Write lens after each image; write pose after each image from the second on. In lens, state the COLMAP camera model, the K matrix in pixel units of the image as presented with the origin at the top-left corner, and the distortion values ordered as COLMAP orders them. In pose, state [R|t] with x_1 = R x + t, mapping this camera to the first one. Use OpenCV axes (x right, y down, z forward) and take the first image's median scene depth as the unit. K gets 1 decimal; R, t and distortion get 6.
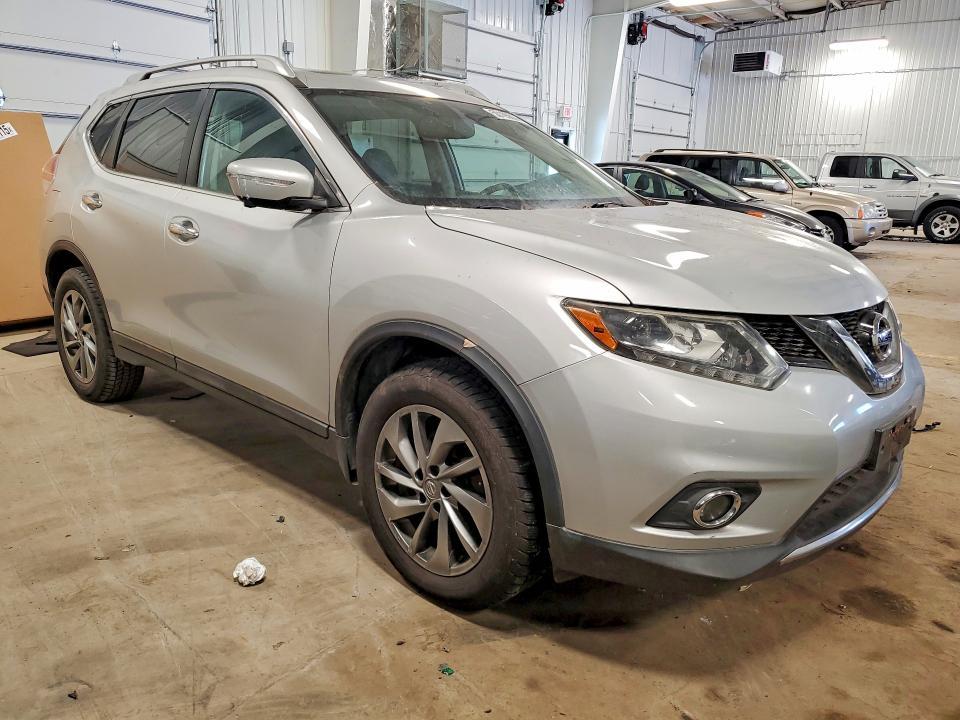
lens RADIAL K [[780.0, 0, 484.8], [0, 780.0, 353.9], [0, 0, 1]] dist [0.002091, 0.015775]
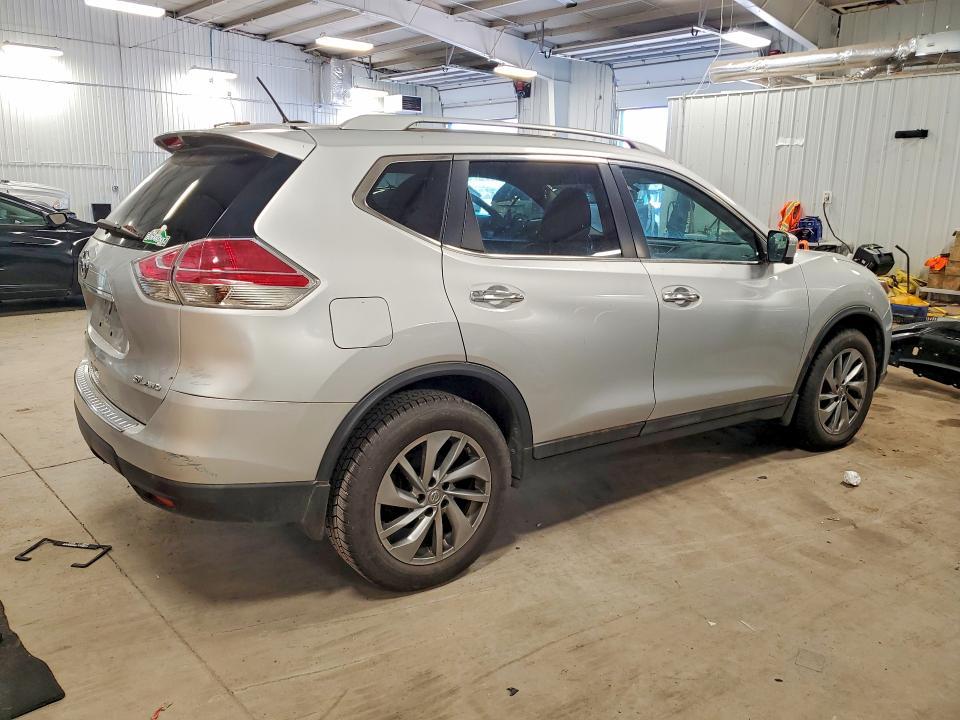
lens RADIAL K [[780.0, 0, 475.4], [0, 780.0, 357.0], [0, 0, 1]] dist [0.002091, 0.015775]
pose [[0.167187, -0.237594, 0.956869, -1.777453], [0.210993, 0.956666, 0.200679, -0.420489], [-0.963084, 0.168342, 0.210073, 1.261266]]
